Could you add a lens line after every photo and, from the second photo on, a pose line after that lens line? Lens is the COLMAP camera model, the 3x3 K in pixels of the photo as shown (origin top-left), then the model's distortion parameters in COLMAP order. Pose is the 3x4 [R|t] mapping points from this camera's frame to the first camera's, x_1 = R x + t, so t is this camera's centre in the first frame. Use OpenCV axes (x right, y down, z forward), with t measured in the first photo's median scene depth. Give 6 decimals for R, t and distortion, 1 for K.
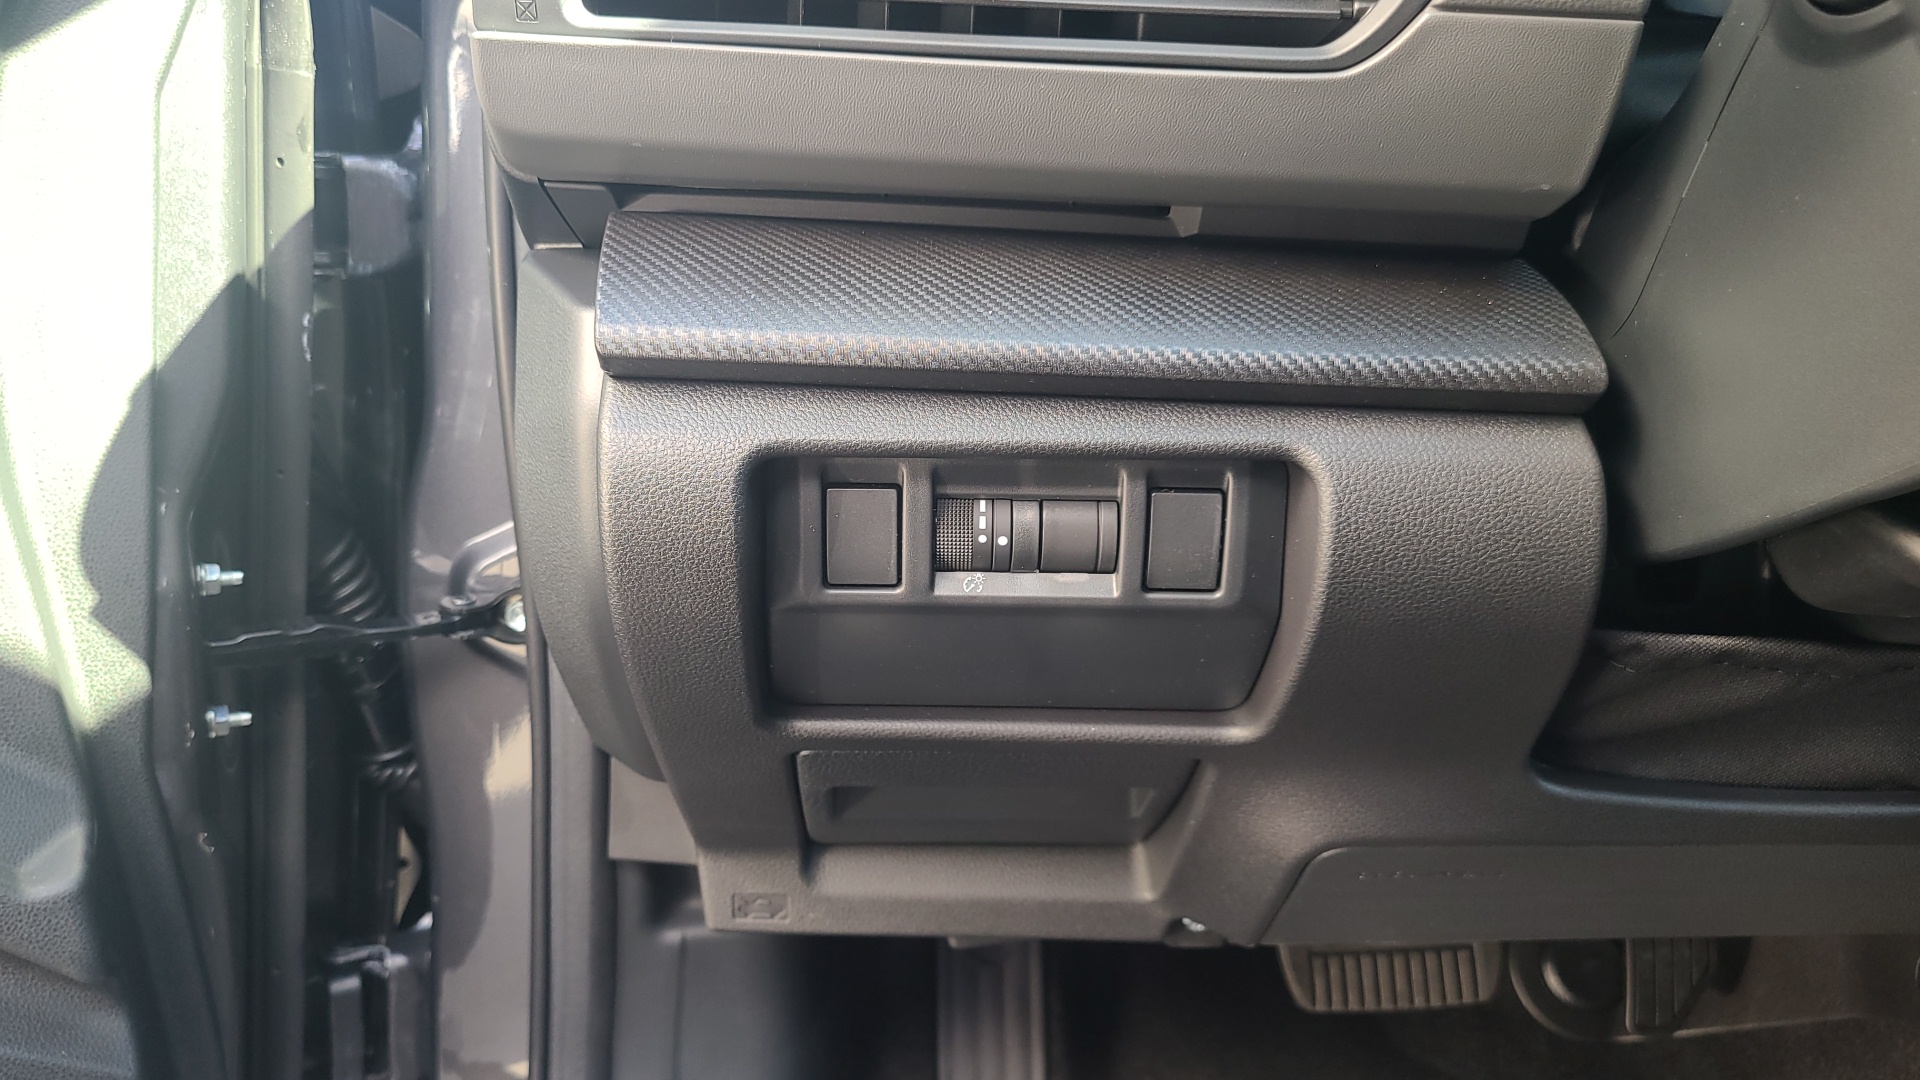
lens RADIAL K [[1437.0, 0, 956.6], [0, 1437.0, 529.0], [0, 0, 1]] dist [0.047734, -0.030042]
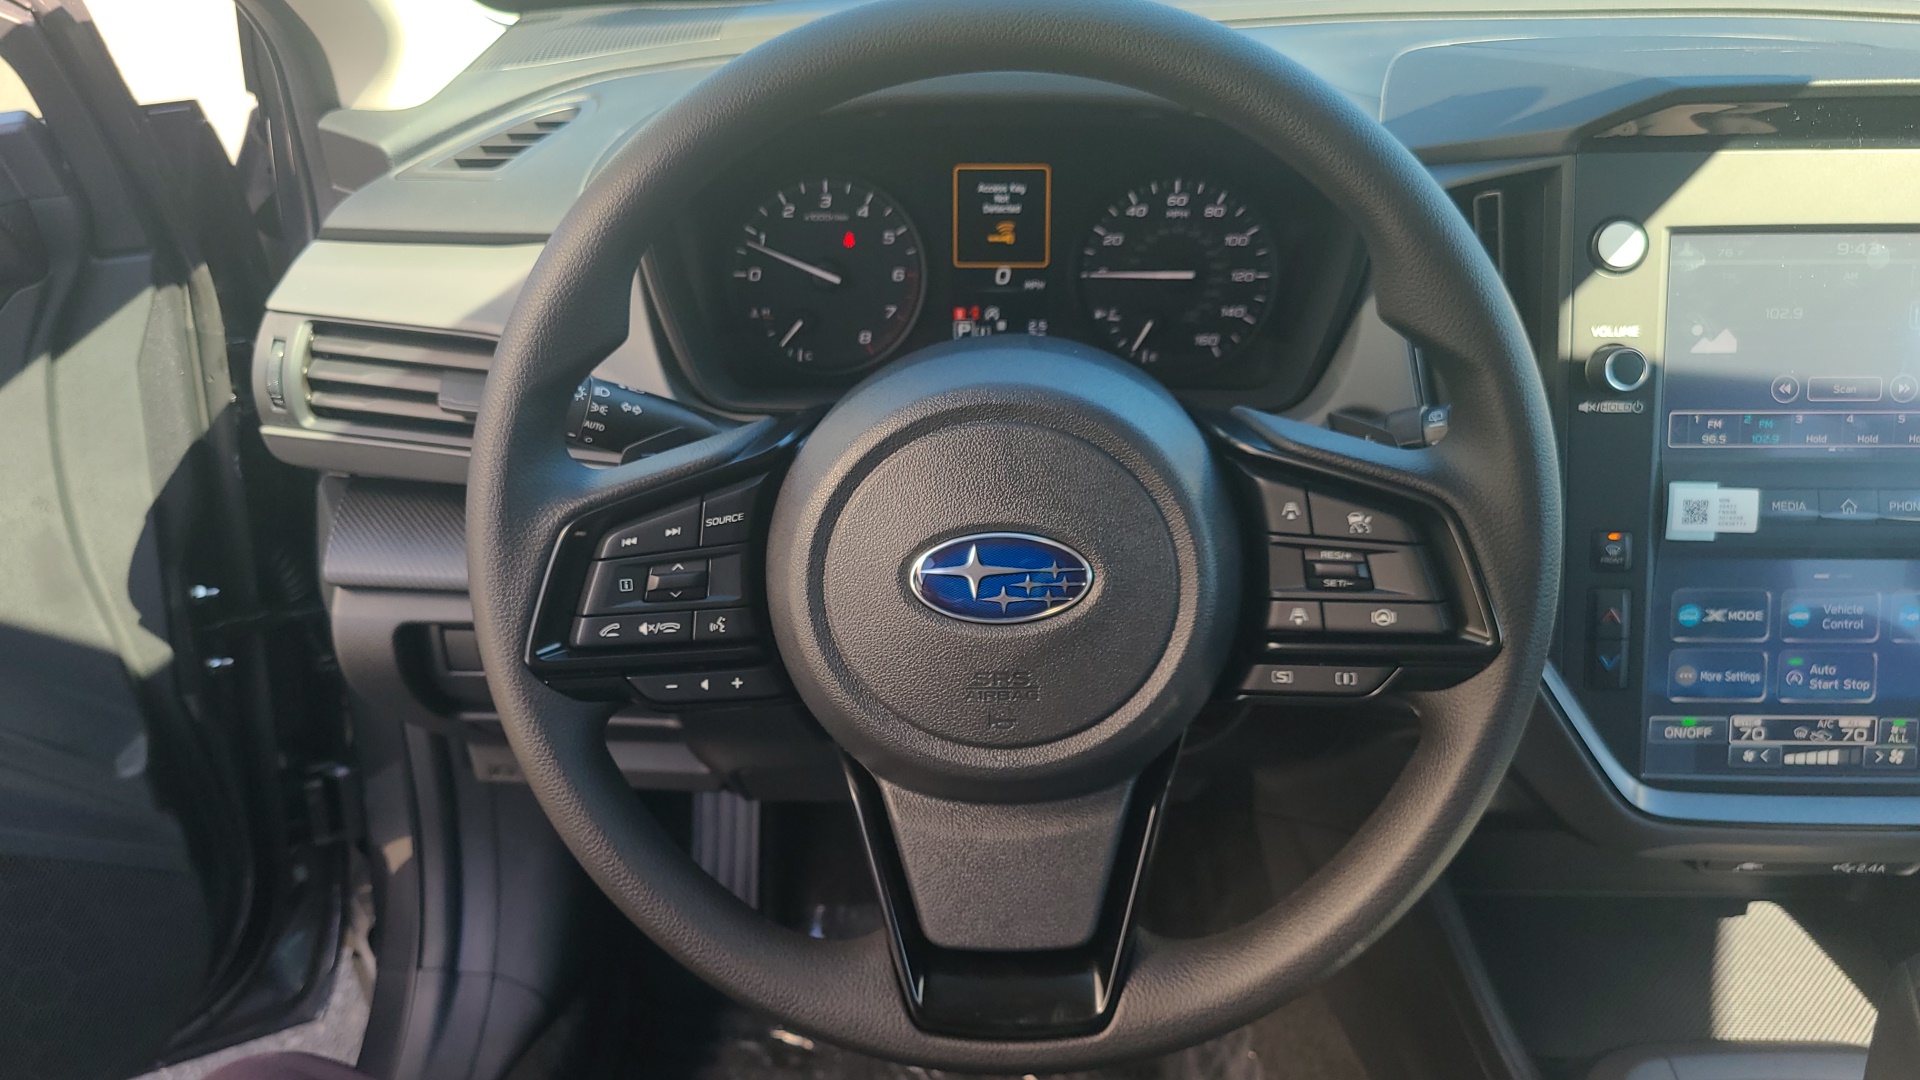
lens RADIAL K [[1437.0, 0, 948.8], [0, 1437.0, 520.2], [0, 0, 1]] dist [0.047734, -0.030042]
pose [[0.998305, 0.003258, -0.058108, 0.574281], [0.008308, 0.980227, 0.197703, -0.437258], [0.057603, -0.197851, 0.978538, -0.776594]]
